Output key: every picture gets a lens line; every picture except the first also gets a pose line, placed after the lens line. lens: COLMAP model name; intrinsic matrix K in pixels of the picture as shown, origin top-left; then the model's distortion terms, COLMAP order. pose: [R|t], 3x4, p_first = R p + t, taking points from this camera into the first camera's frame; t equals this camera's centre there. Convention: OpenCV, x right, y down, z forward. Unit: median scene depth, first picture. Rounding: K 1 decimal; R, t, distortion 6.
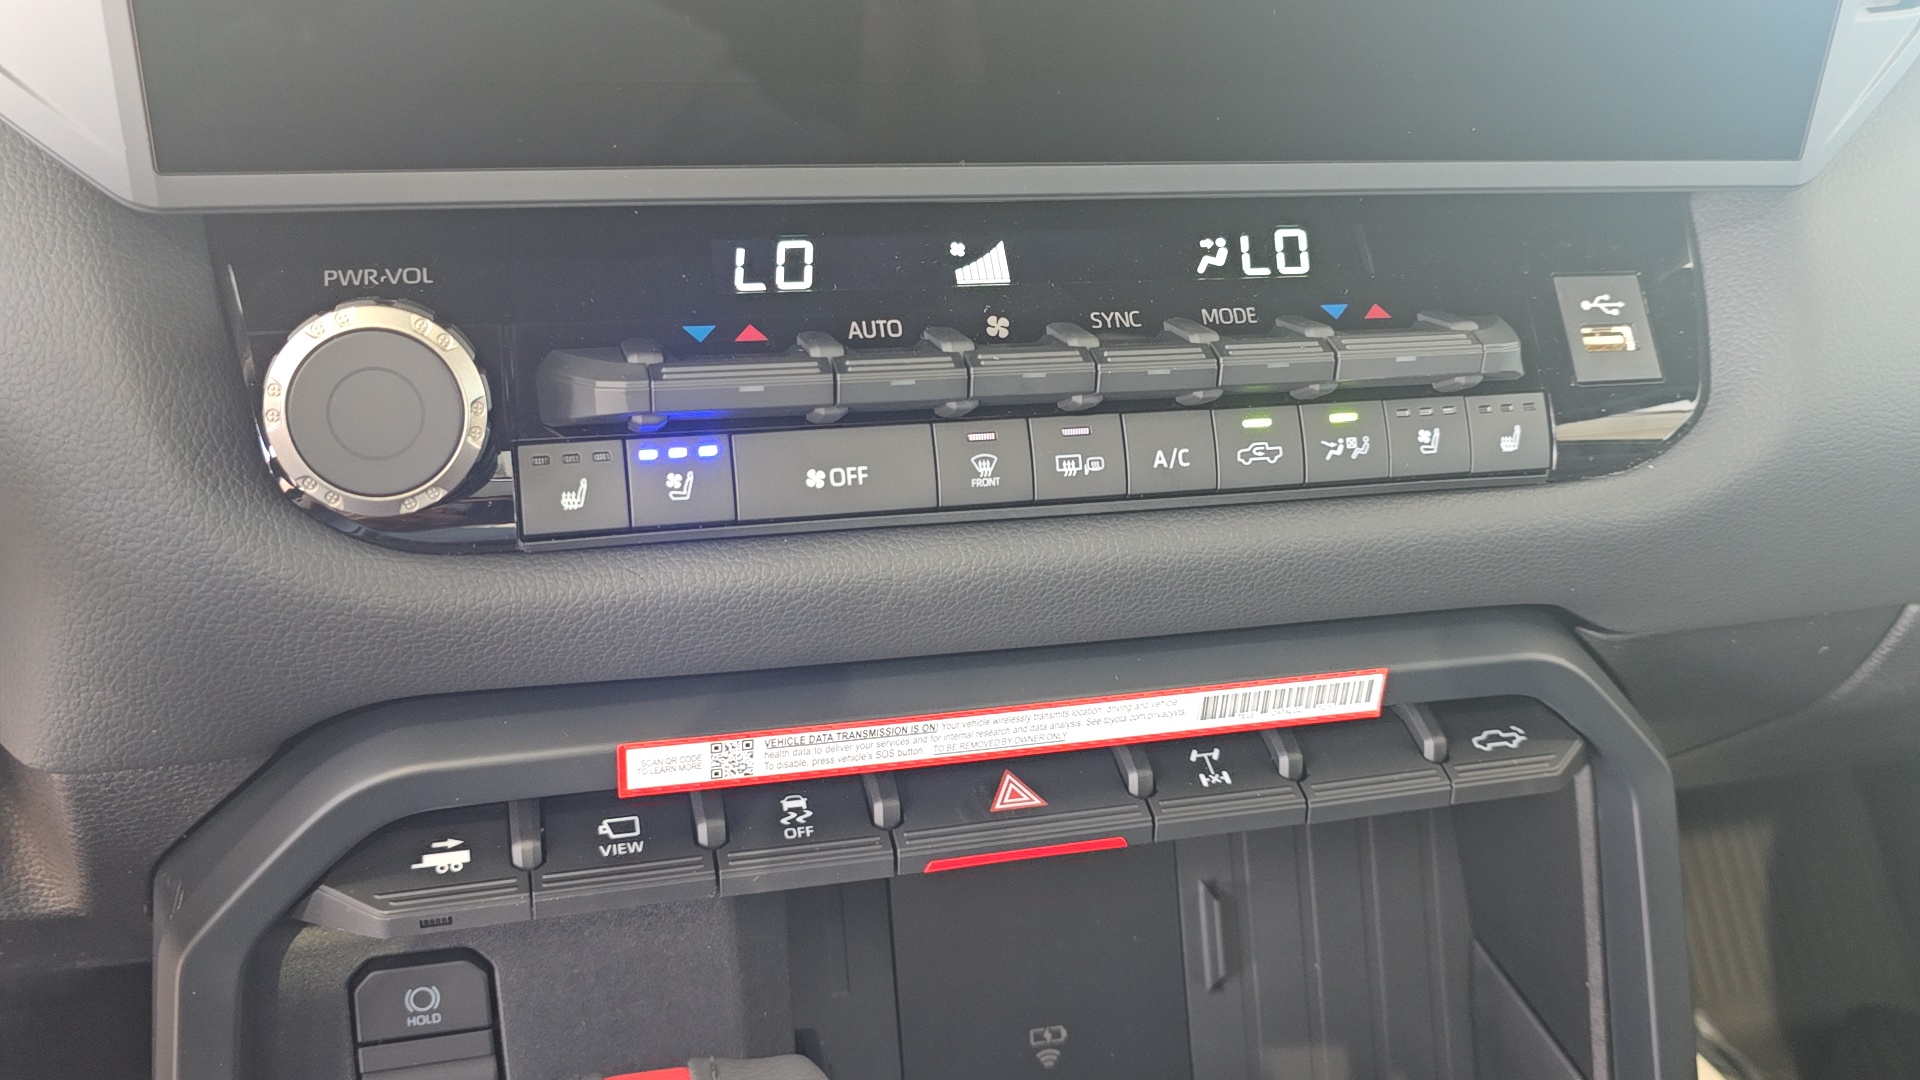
lens RADIAL K [[1453.7, 0, 951.2], [0, 1453.7, 535.0], [0, 0, 1]] dist [-0.039473, -0.000150]
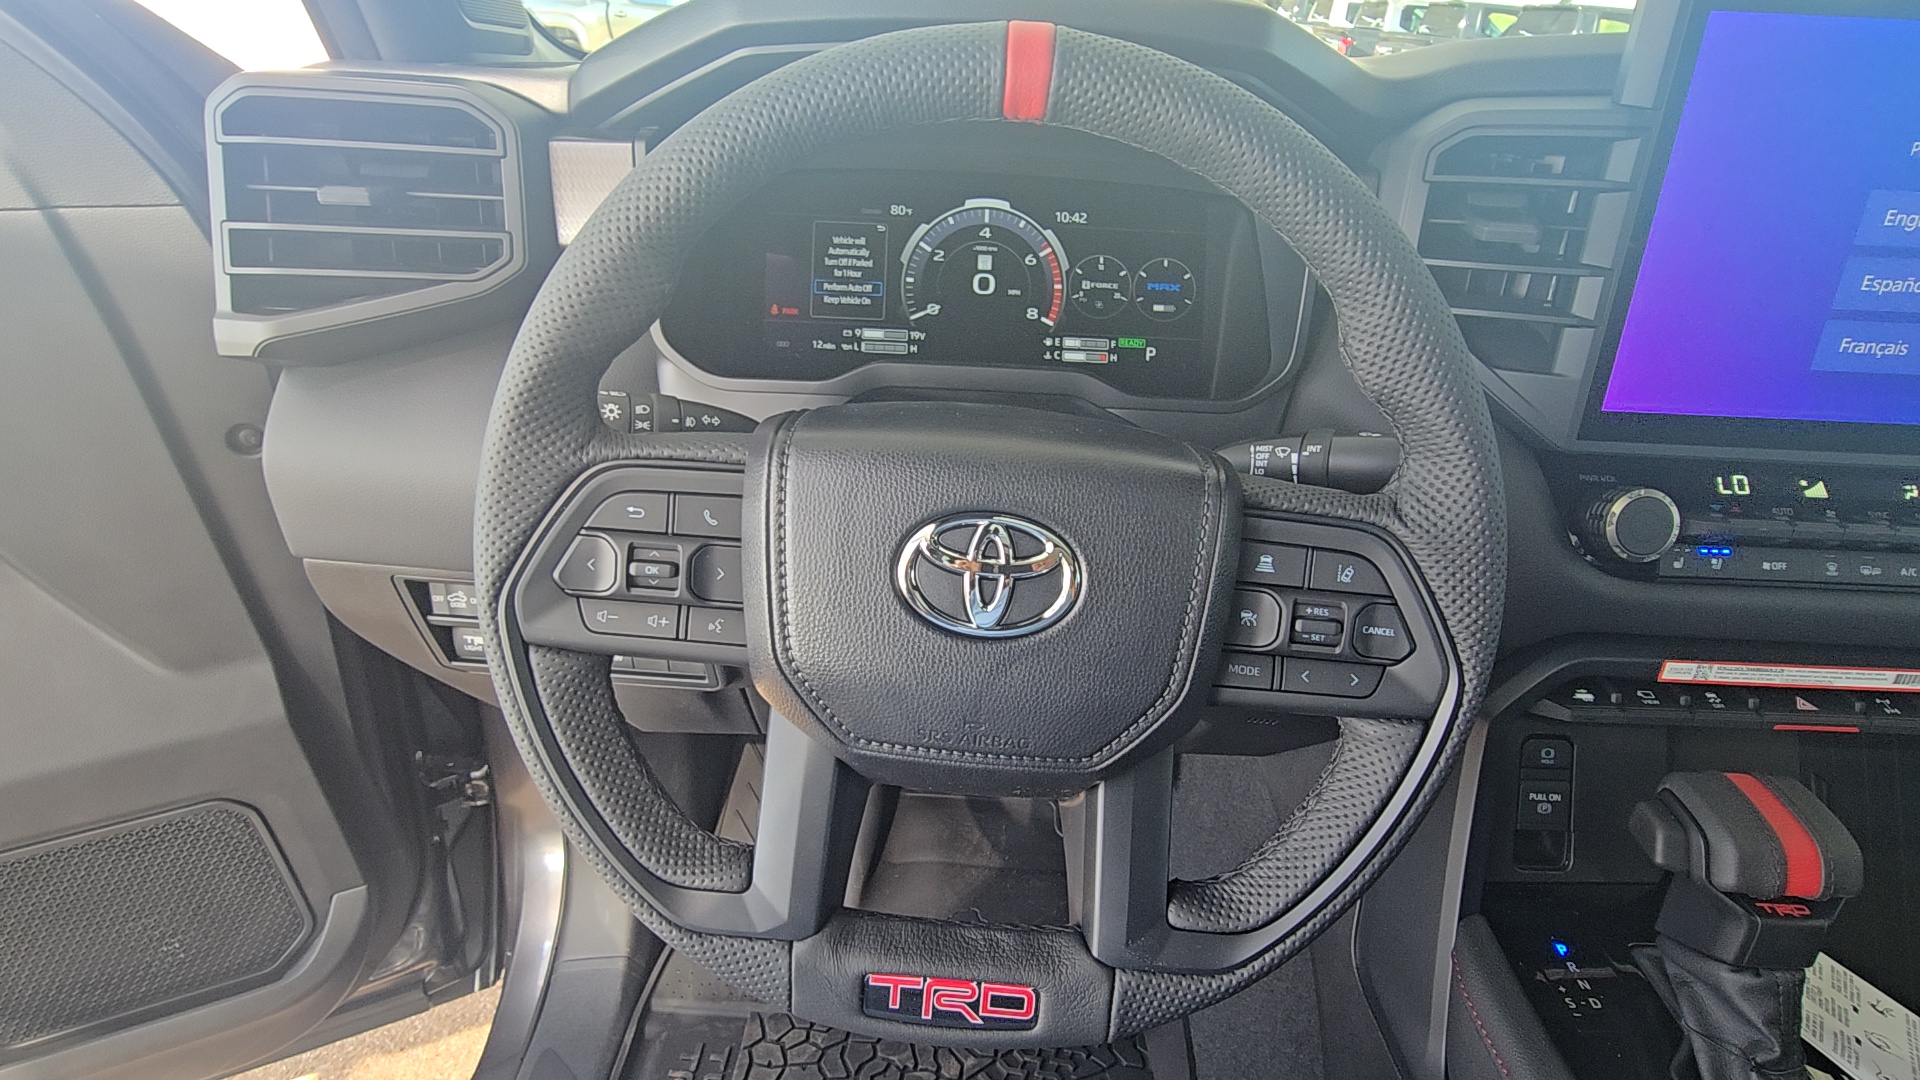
lens RADIAL K [[979.2, 0, 972.2], [0, 979.2, 546.0], [0, 0, 1]] dist [0.000479, -0.000838]
pose [[0.969464, 0.088071, -0.228872, -1.015367], [-0.108134, 0.991179, -0.076629, 0.203455], [0.220104, 0.099038, 0.970436, -0.984193]]
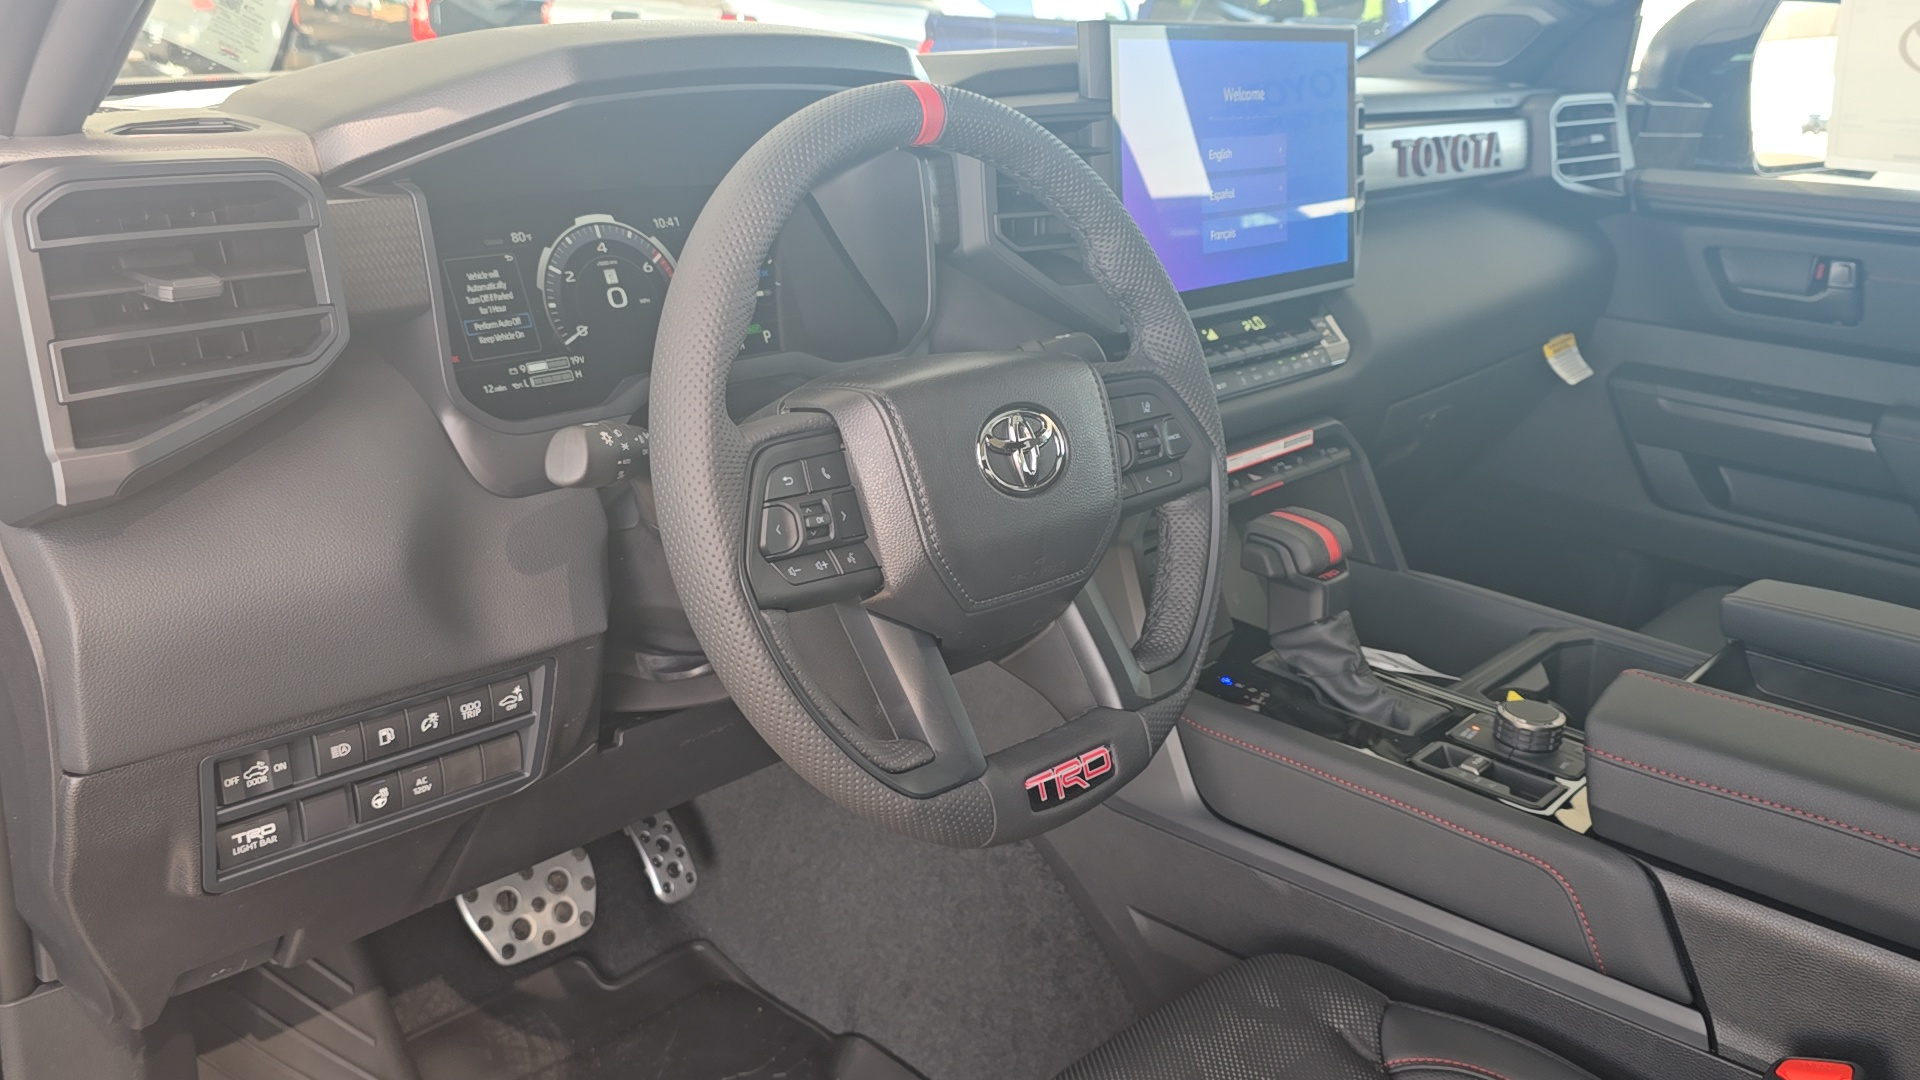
lens RADIAL K [[1612.7, 0, 969.9], [0, 1612.7, 535.6], [0, 0, 1]] dist [-0.016058, 0.005473]
pose [[0.820164, -0.215760, 0.529886, -2.773248], [0.314785, 0.943555, -0.103030, 0.526359], [-0.477747, 0.251302, 0.841787, -2.041453]]
